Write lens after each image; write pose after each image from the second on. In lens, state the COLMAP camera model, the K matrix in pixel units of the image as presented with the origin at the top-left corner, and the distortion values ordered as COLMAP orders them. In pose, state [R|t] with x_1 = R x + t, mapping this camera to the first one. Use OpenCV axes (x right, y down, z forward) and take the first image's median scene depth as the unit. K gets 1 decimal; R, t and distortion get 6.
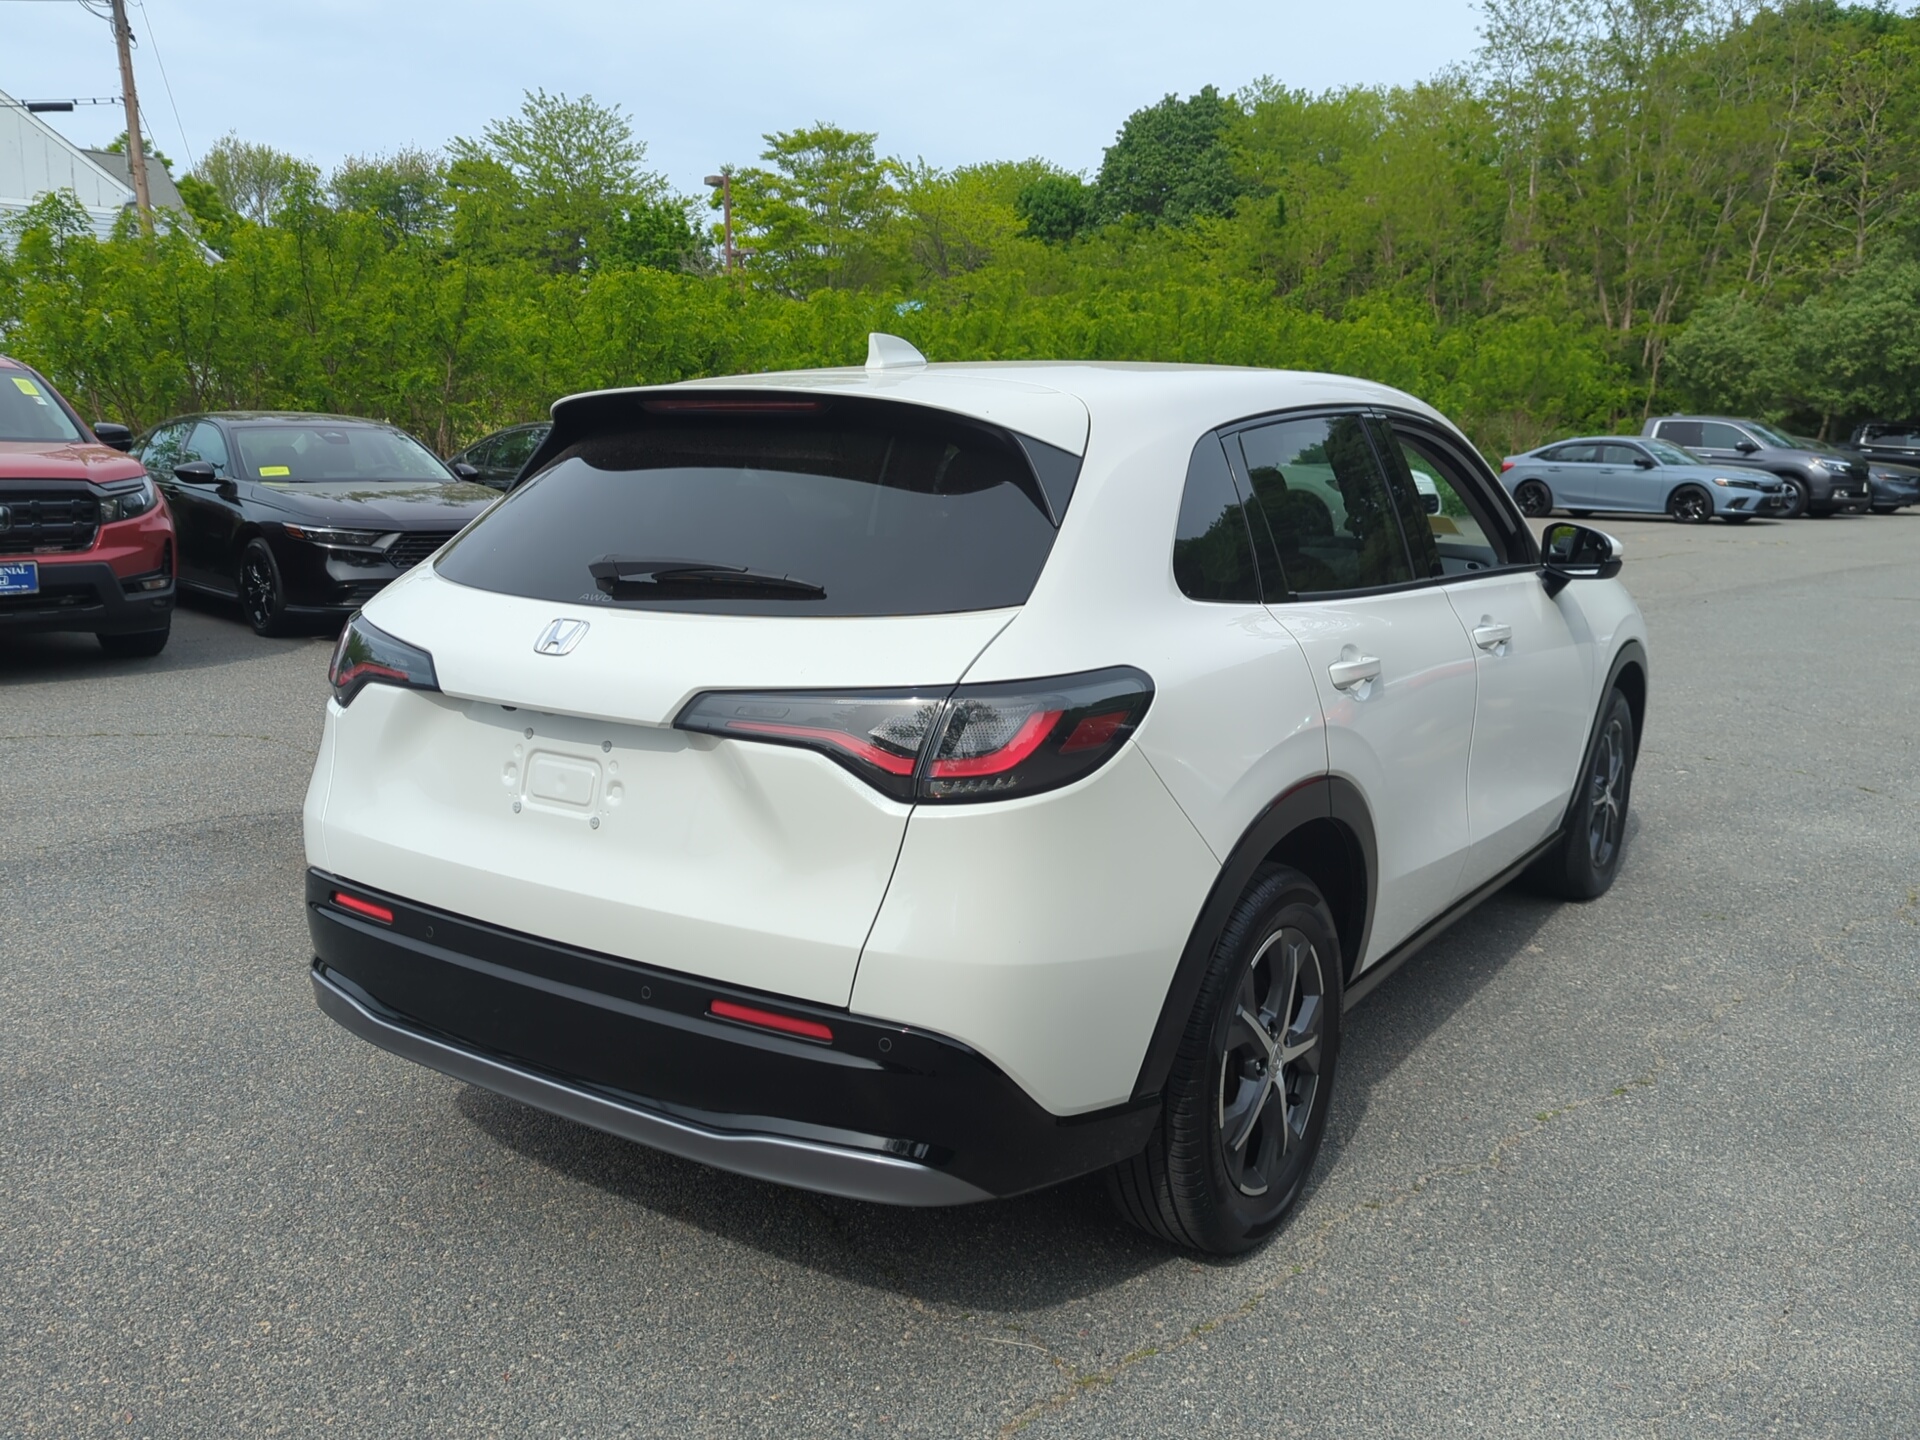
lens RADIAL K [[1552.2, 0, 968.7], [0, 1552.2, 703.5], [0, 0, 1]] dist [0.054626, -0.057714]
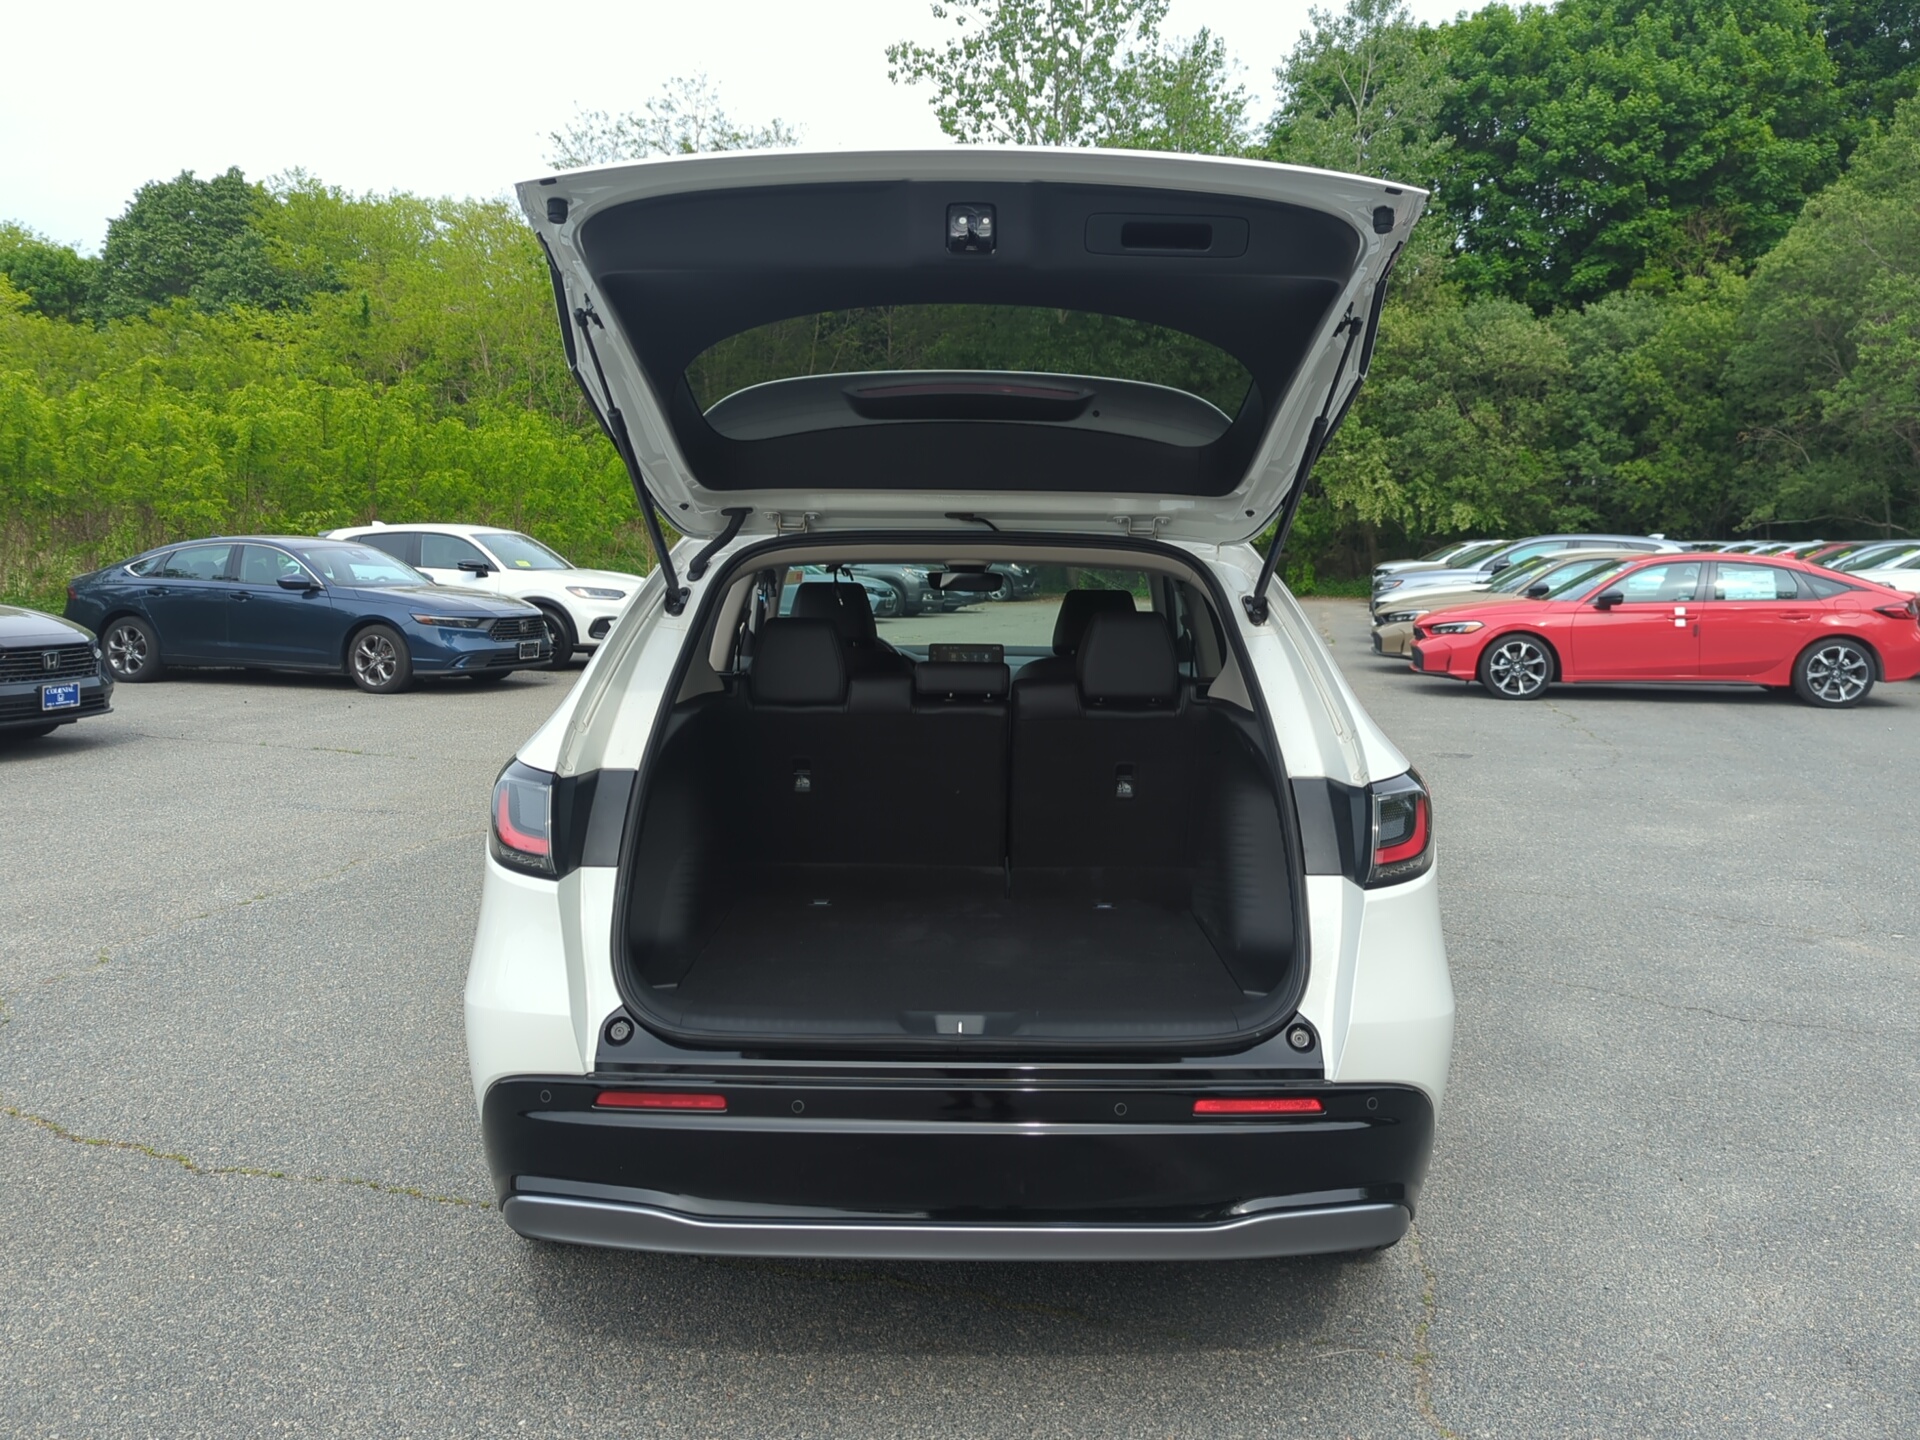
lens RADIAL K [[1552.2, 0, 976.3], [0, 1552.2, 708.5], [0, 0, 1]] dist [0.054626, -0.057714]
pose [[0.826194, -0.058097, 0.560383, -0.059147], [0.093019, 0.995084, -0.033976, -0.003544], [-0.555654, 0.080197, 0.827537, 0.011370]]
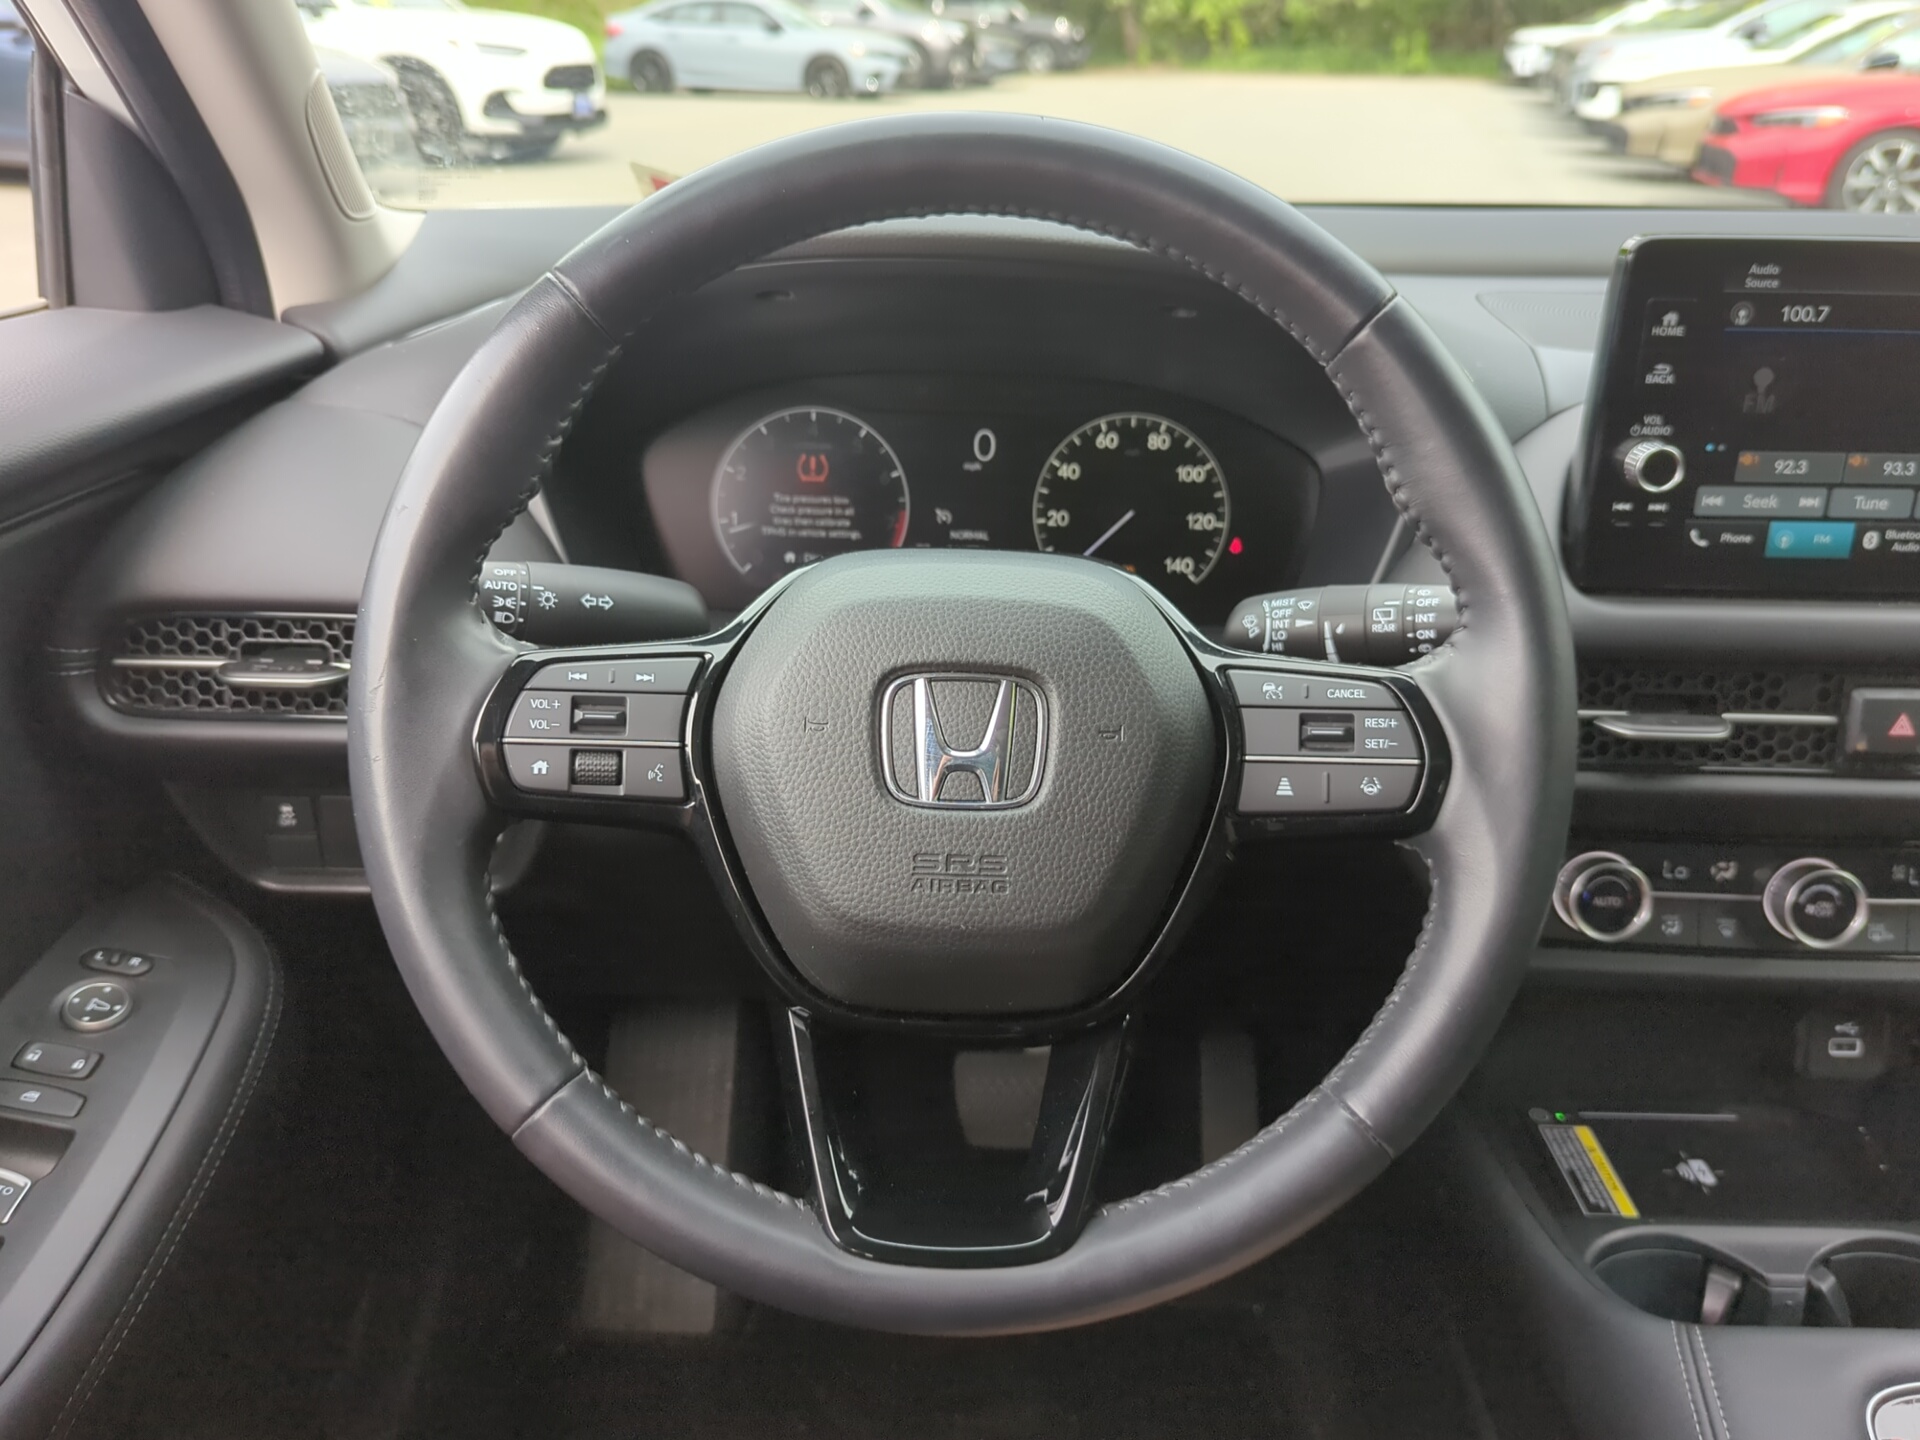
lens RADIAL K [[1552.2, 0, 977.1], [0, 1552.2, 693.6], [0, 0, 1]] dist [0.054626, -0.057714]
pose [[0.832161, -0.212043, 0.512392, 0.006483], [0.081808, 0.960838, 0.264762, -0.015813], [-0.548466, -0.178407, 0.816919, 0.127372]]
